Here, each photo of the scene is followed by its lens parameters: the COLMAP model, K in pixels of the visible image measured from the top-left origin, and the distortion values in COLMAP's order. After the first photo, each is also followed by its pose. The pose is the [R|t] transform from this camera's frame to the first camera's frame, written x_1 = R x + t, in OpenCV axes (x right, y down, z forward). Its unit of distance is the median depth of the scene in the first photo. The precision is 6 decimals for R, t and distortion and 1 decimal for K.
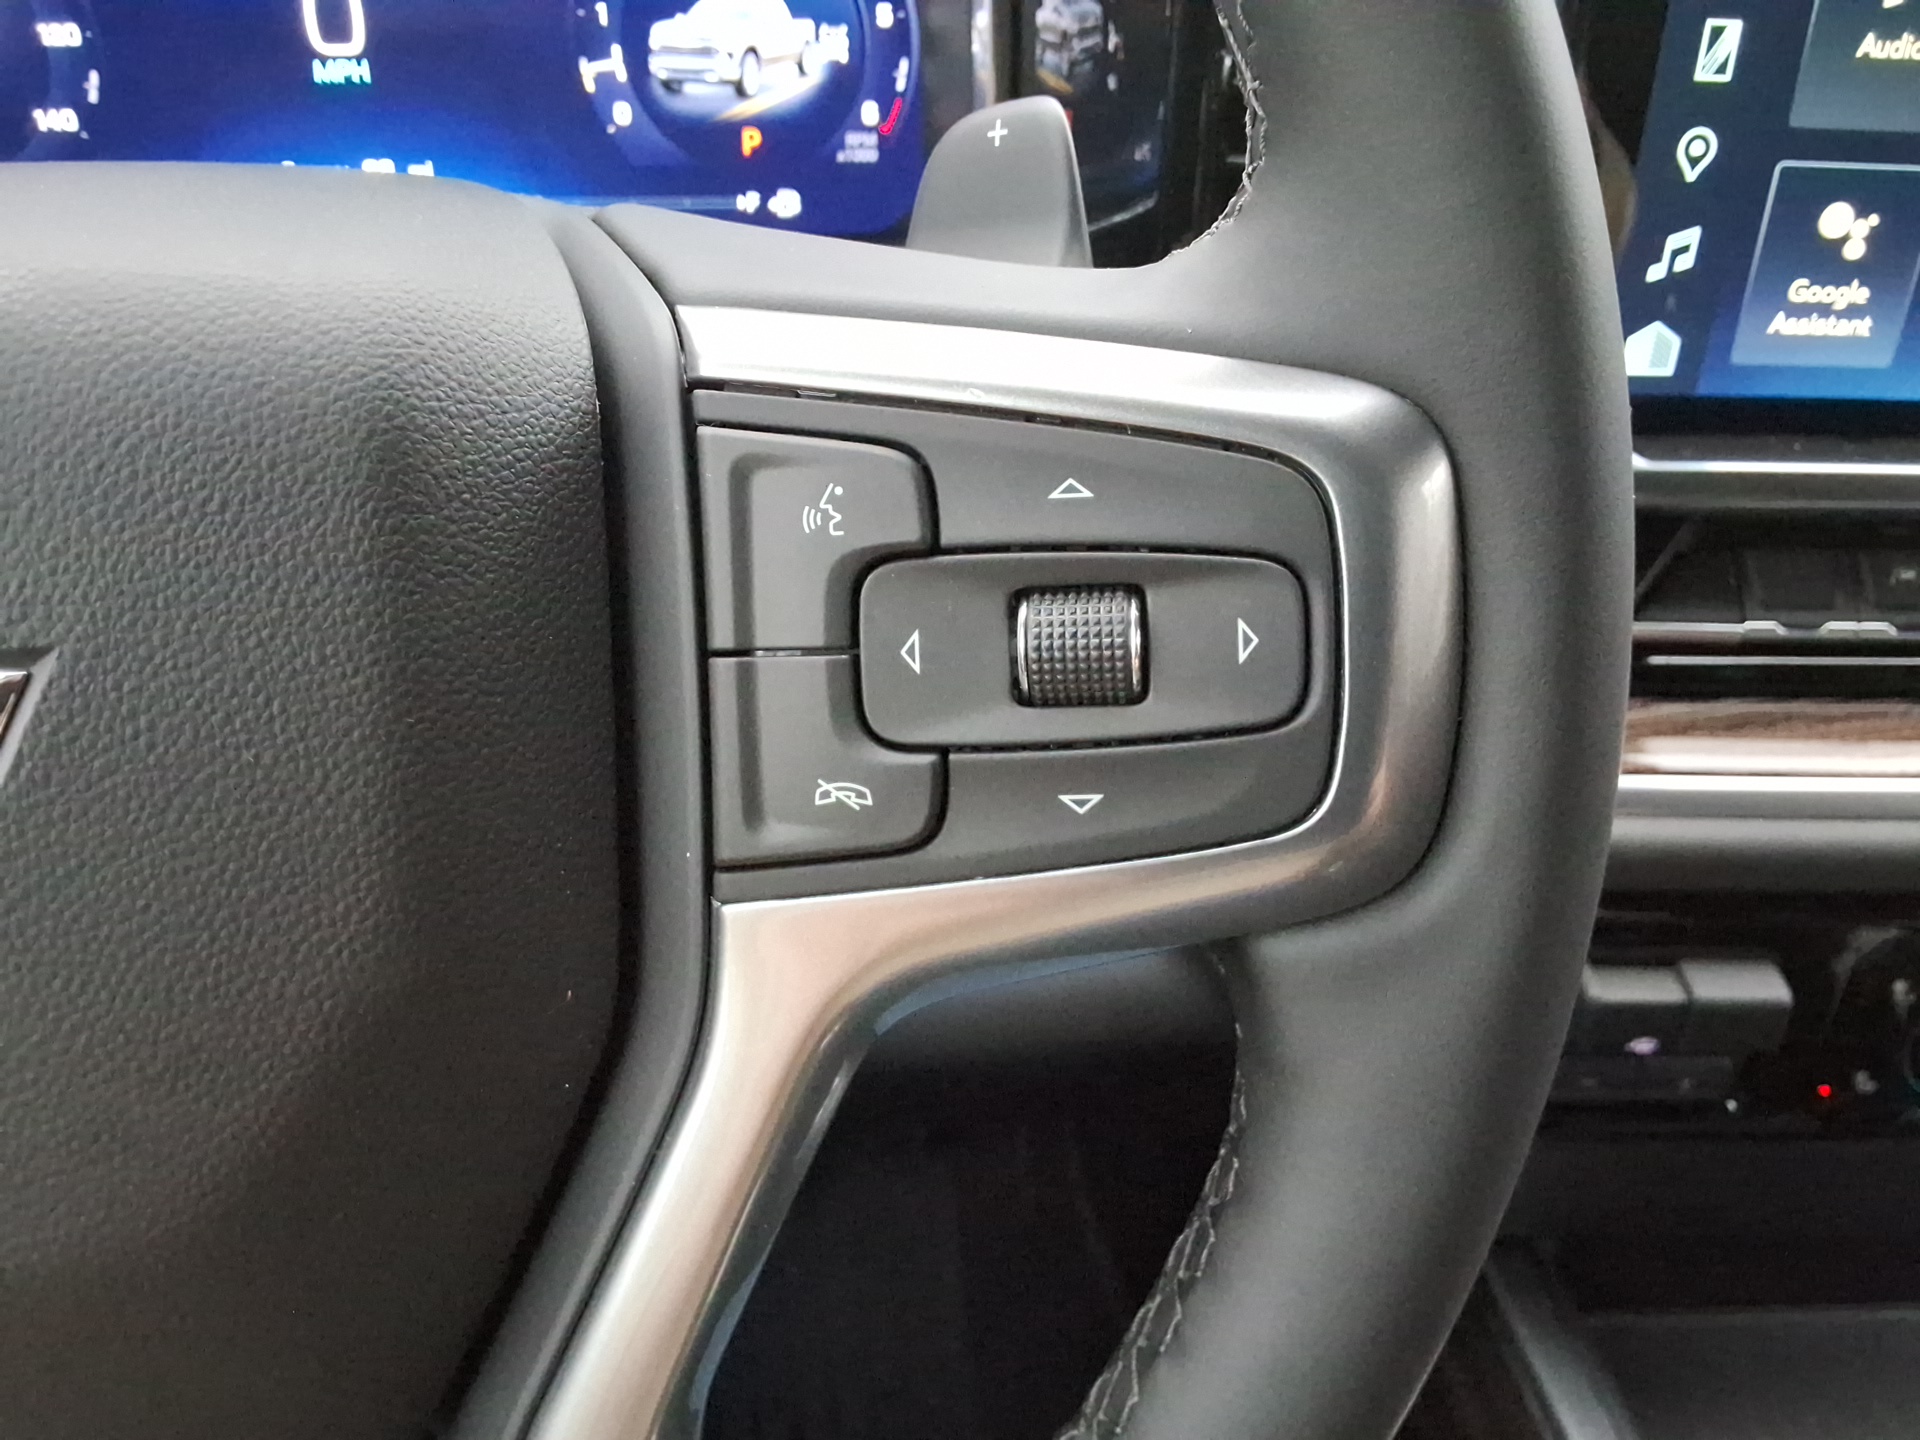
lens RADIAL K [[1533.8, 0, 969.1], [0, 1533.8, 730.1], [0, 0, 1]] dist [0.028308, -0.044633]
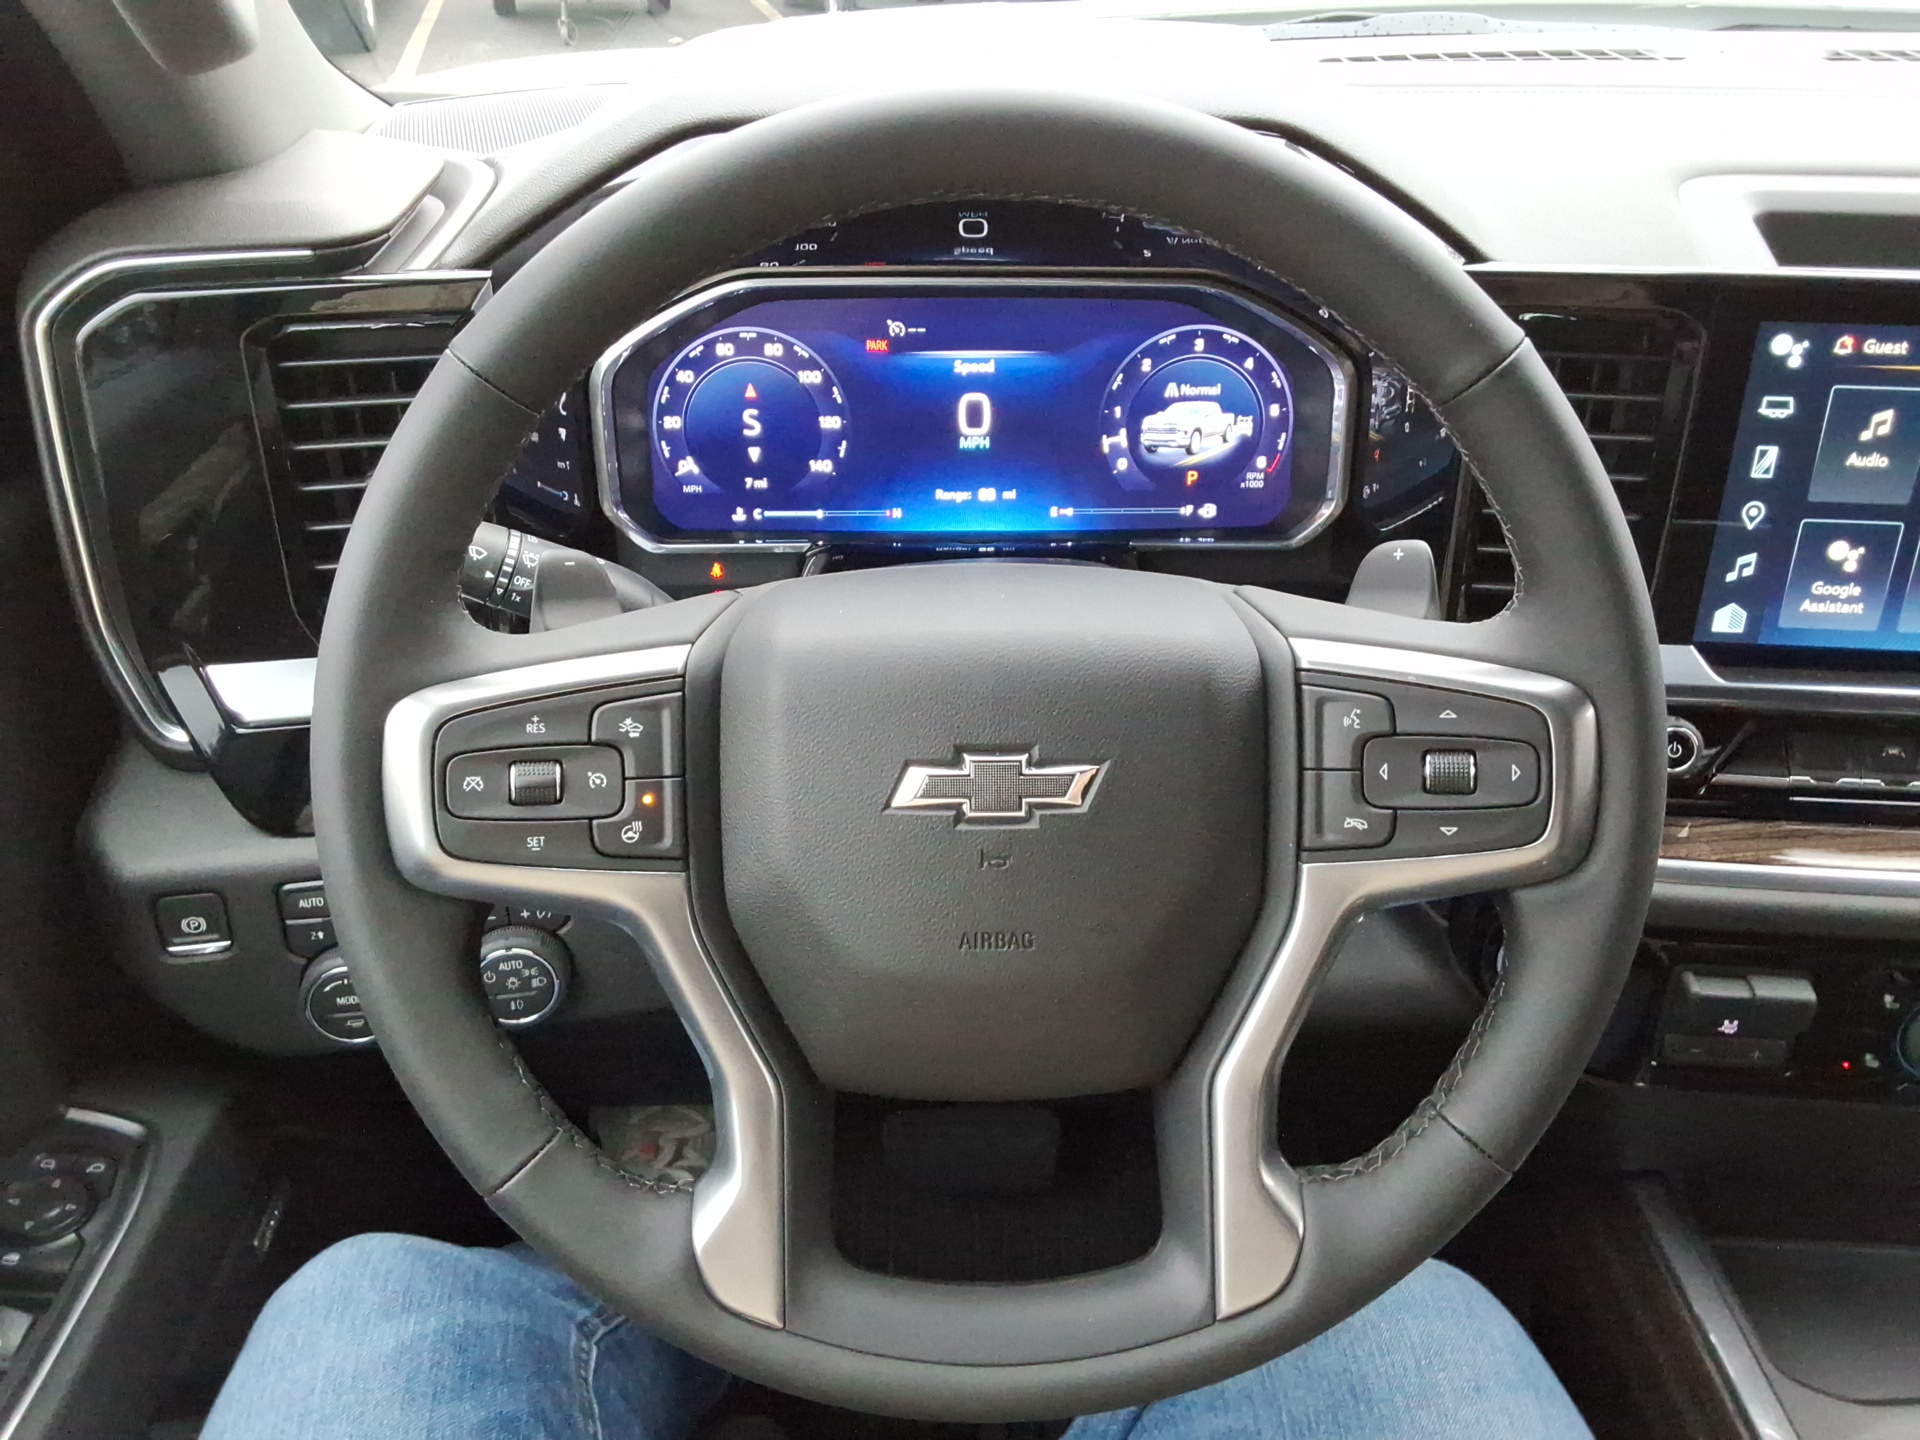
lens RADIAL K [[1533.8, 0, 942.7], [0, 1533.8, 718.1], [0, 0, 1]] dist [0.028308, -0.044633]
pose [[0.991408, 0.034565, -0.126160, -0.225275], [-0.045612, 0.995272, -0.085755, 0.058712], [0.122599, 0.090773, 0.988296, -0.850632]]
